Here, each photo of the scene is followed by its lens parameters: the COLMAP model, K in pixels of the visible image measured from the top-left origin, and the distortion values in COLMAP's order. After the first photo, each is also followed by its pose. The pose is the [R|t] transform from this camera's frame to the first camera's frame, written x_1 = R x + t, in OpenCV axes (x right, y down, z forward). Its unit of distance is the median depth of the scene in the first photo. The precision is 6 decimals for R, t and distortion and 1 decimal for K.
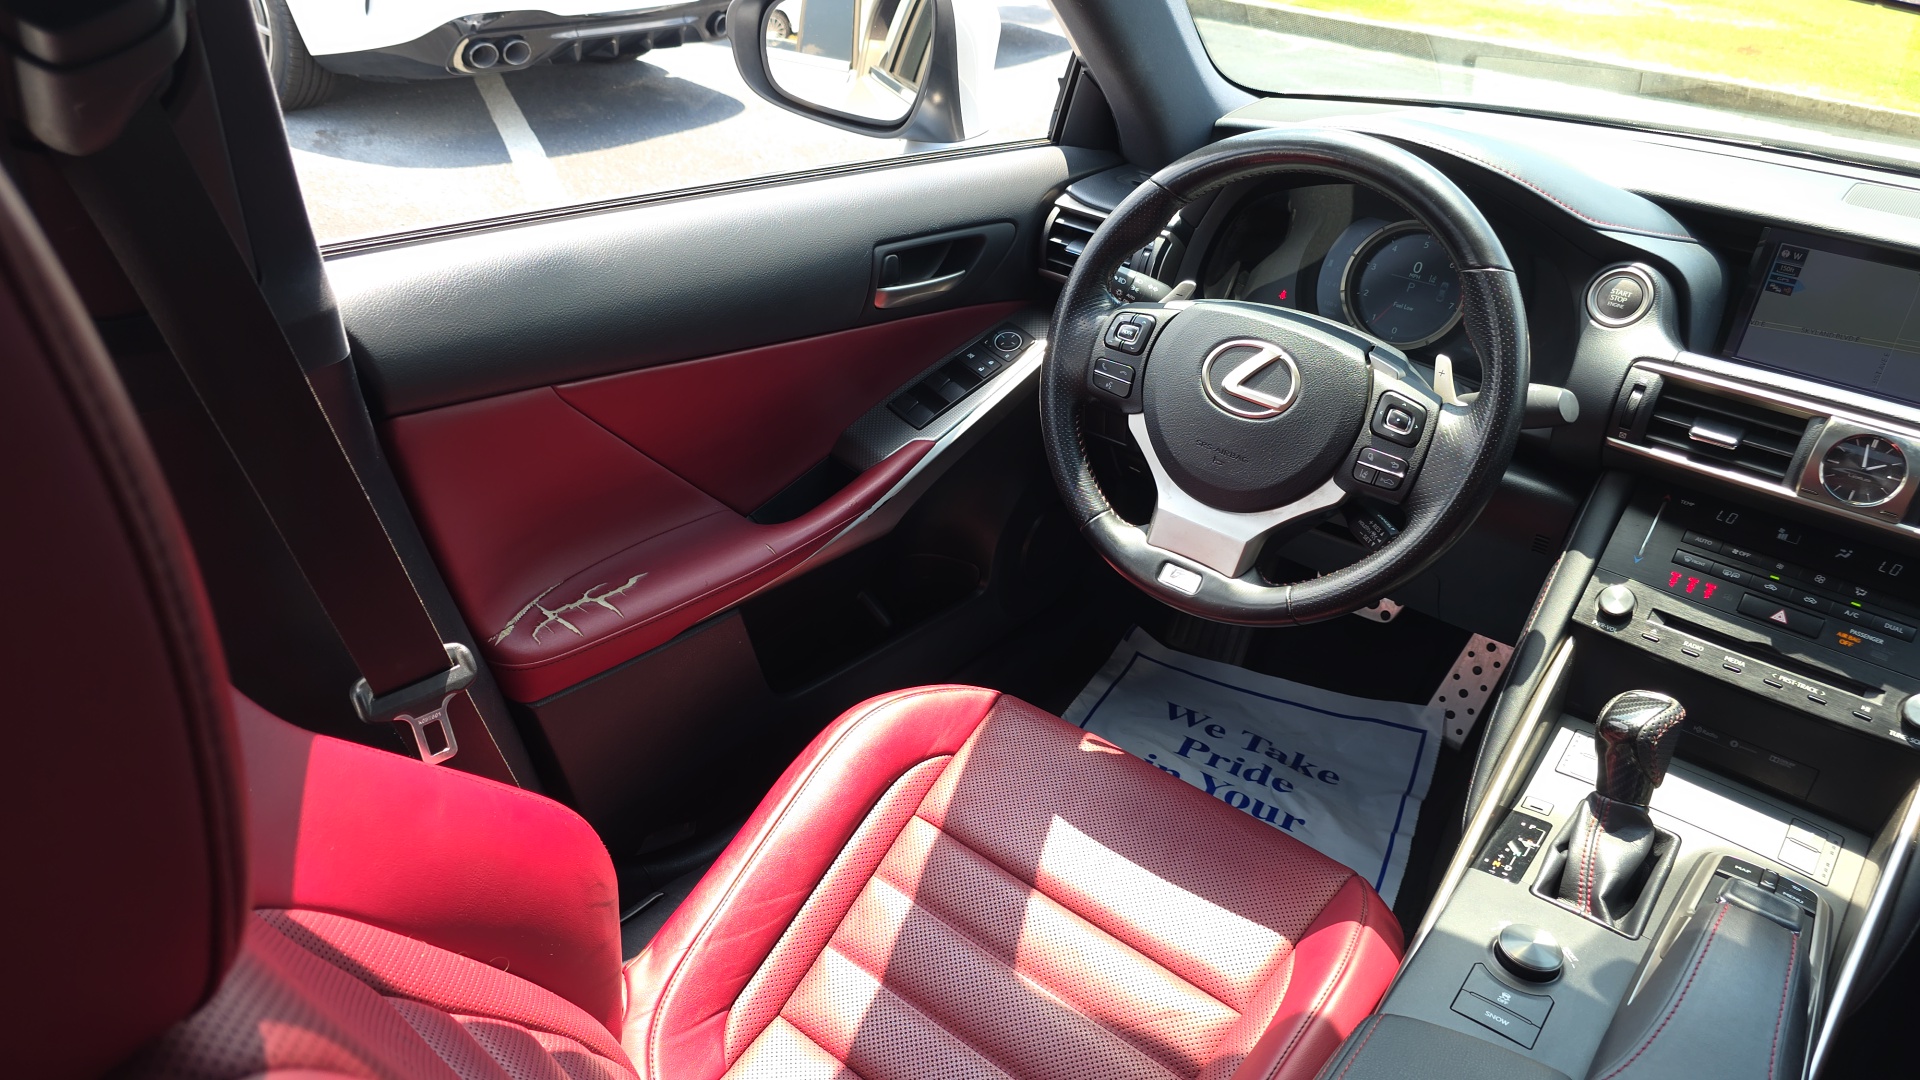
lens RADIAL K [[1309.1, 0, 945.5], [0, 1309.1, 556.6], [0, 0, 1]] dist [0.047295, -0.054906]
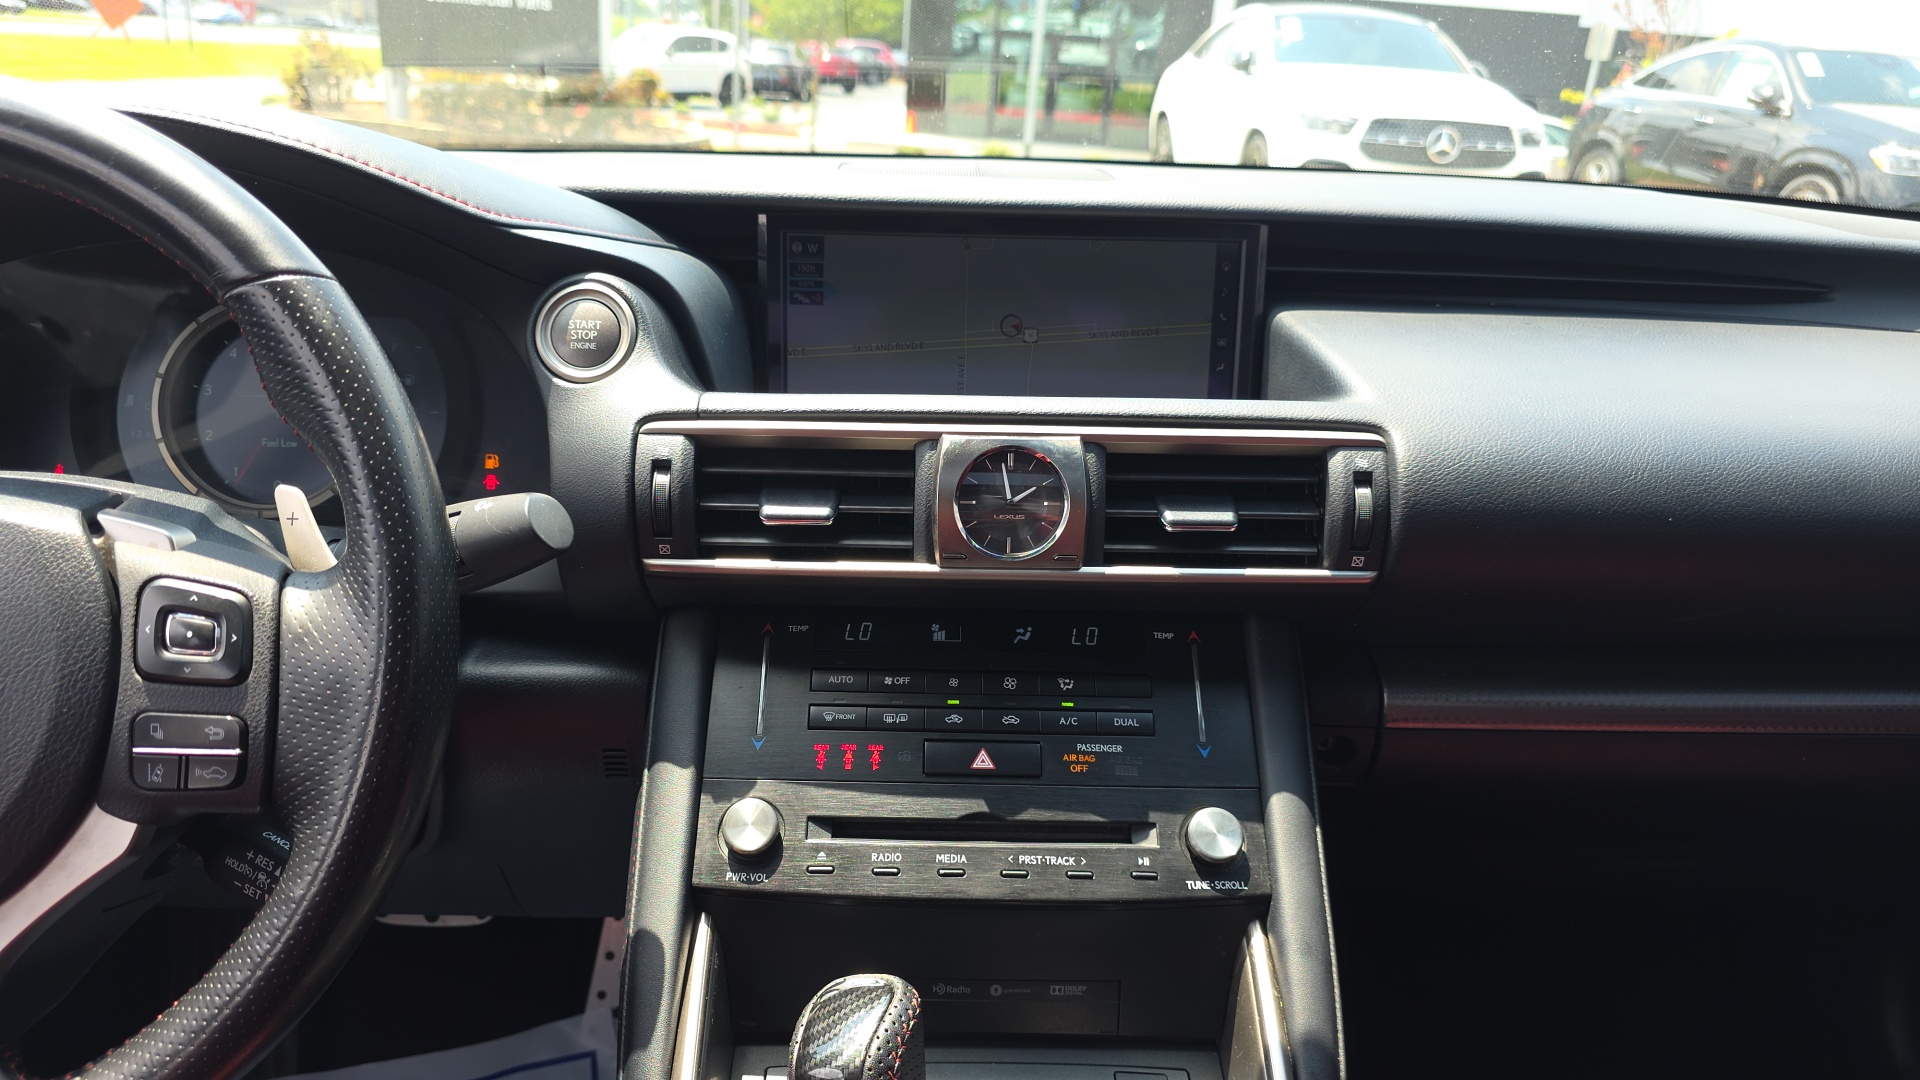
lens RADIAL K [[1305.2, 0, 949.3], [0, 1305.2, 556.5], [0, 0, 1]] dist [0.048870, -0.068882]
pose [[0.770812, -0.248264, 0.586698, 0.276177], [0.338169, 0.939933, -0.046555, -0.020530], [-0.539899, 0.234288, 0.808467, 0.477615]]
